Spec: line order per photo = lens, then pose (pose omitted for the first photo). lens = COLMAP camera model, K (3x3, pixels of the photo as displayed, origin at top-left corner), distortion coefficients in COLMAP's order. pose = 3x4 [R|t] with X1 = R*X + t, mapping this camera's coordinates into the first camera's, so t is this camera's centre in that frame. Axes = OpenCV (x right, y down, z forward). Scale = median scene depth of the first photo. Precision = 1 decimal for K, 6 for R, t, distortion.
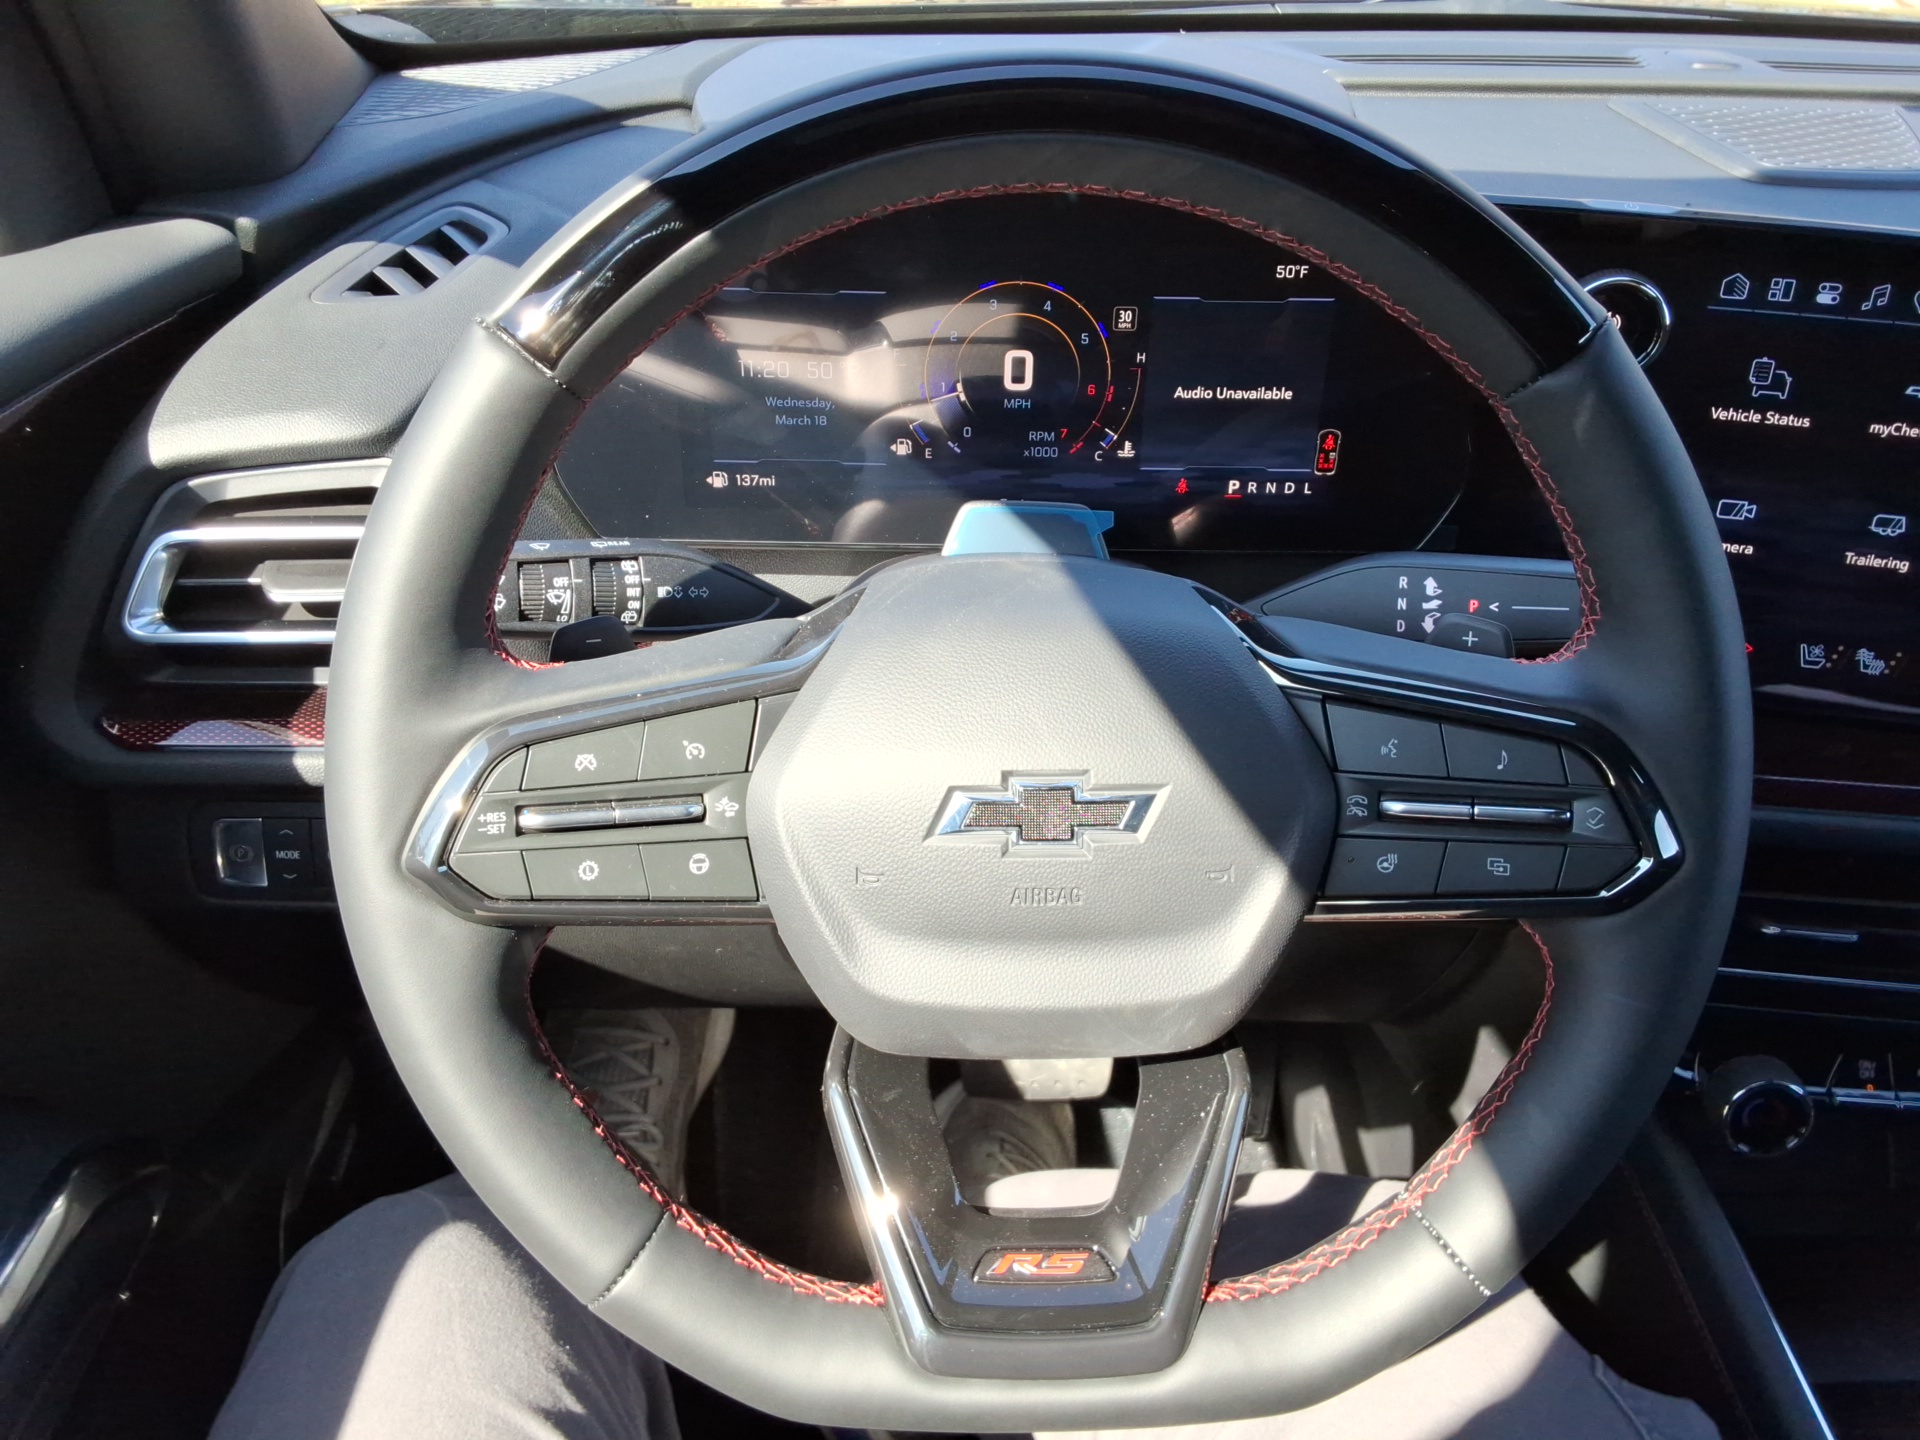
lens RADIAL K [[1544.7, 0, 965.2], [0, 1544.7, 707.6], [0, 0, 1]] dist [0.091776, -0.131080]
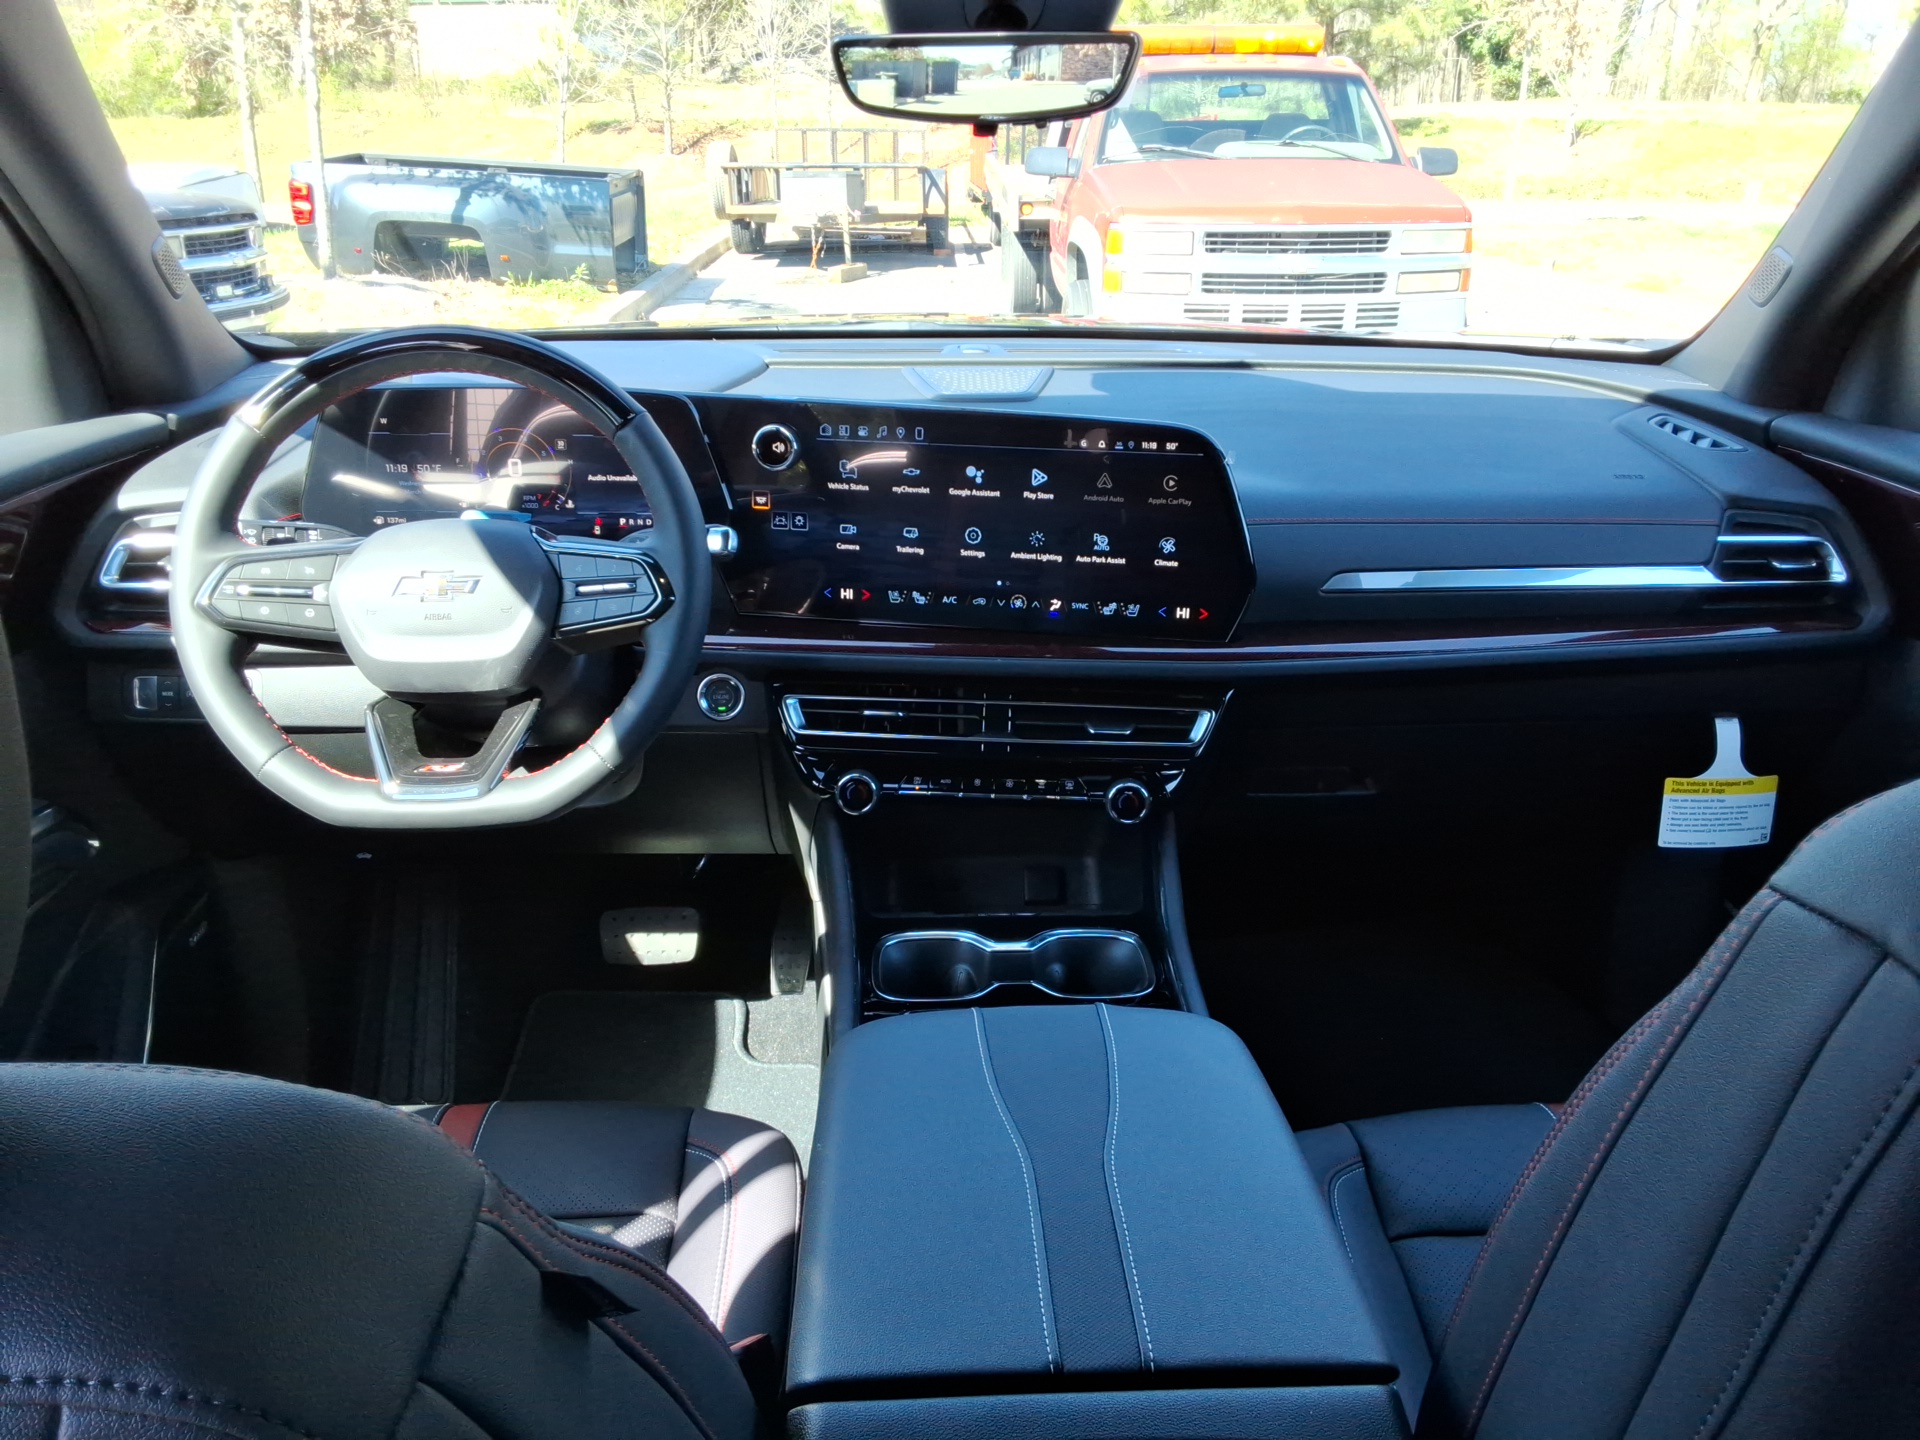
lens RADIAL K [[1544.7, 0, 983.2], [0, 1544.7, 679.1], [0, 0, 1]] dist [0.091776, -0.131080]
pose [[0.999550, -0.020806, 0.021610, 0.667386], [0.025012, 0.975748, -0.217464, 0.597016], [-0.016561, 0.217907, 0.975829, -1.164101]]
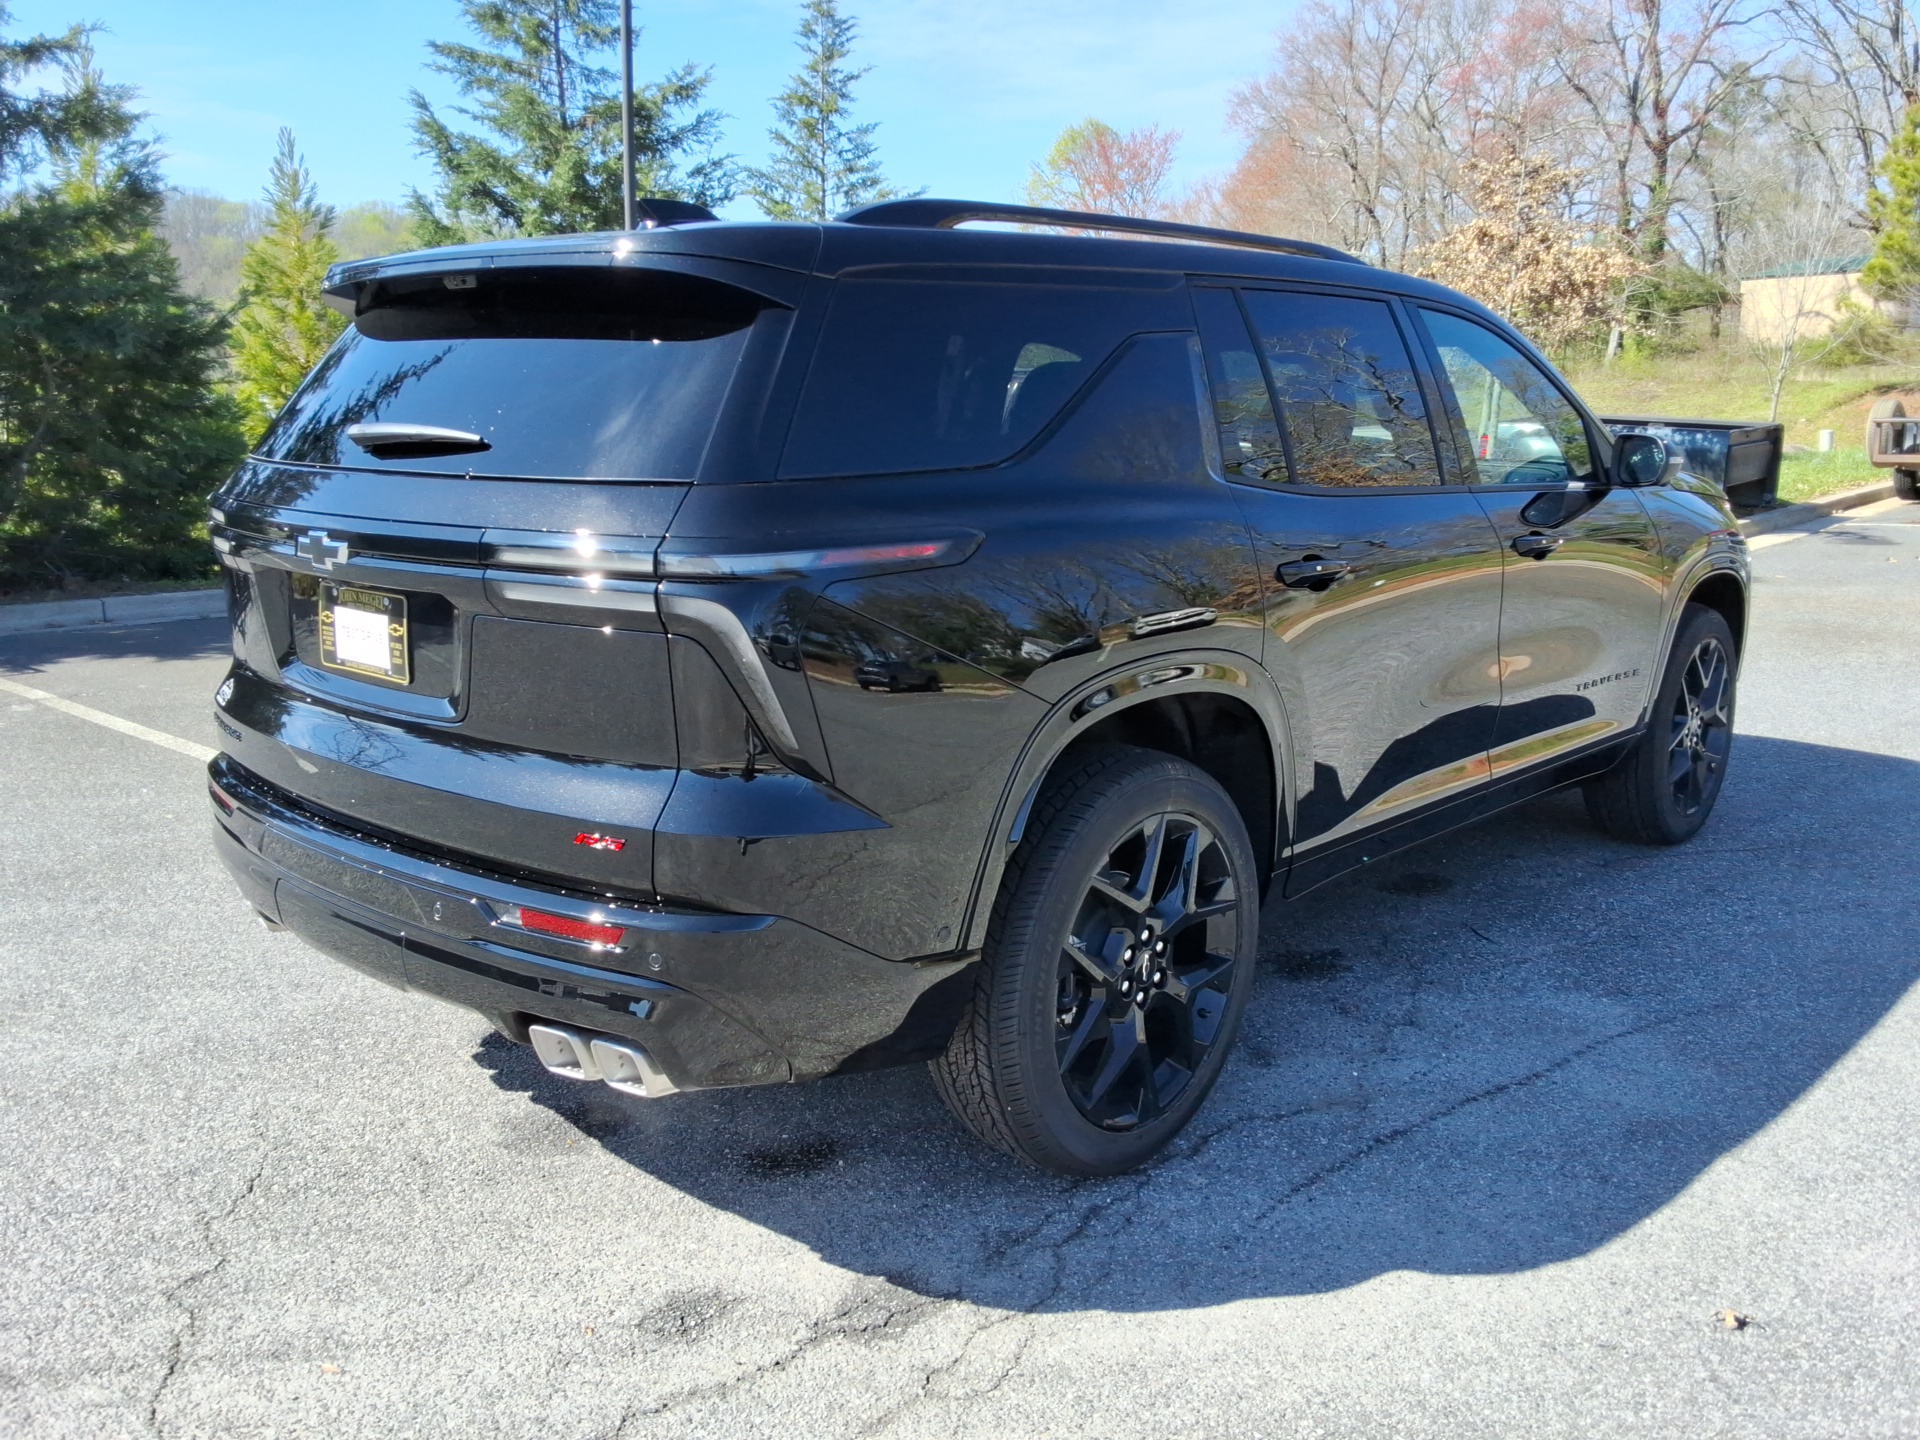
lens RADIAL K [[1544.7, 0, 974.9], [0, 1544.7, 707.0], [0, 0, 1]] dist [0.091776, -0.131080]
pose [[0.721855, 0.111715, -0.682968, 5.293689], [-0.348590, 0.911238, -0.219385, 3.501890], [0.597838, 0.396440, 0.696725, -5.656222]]
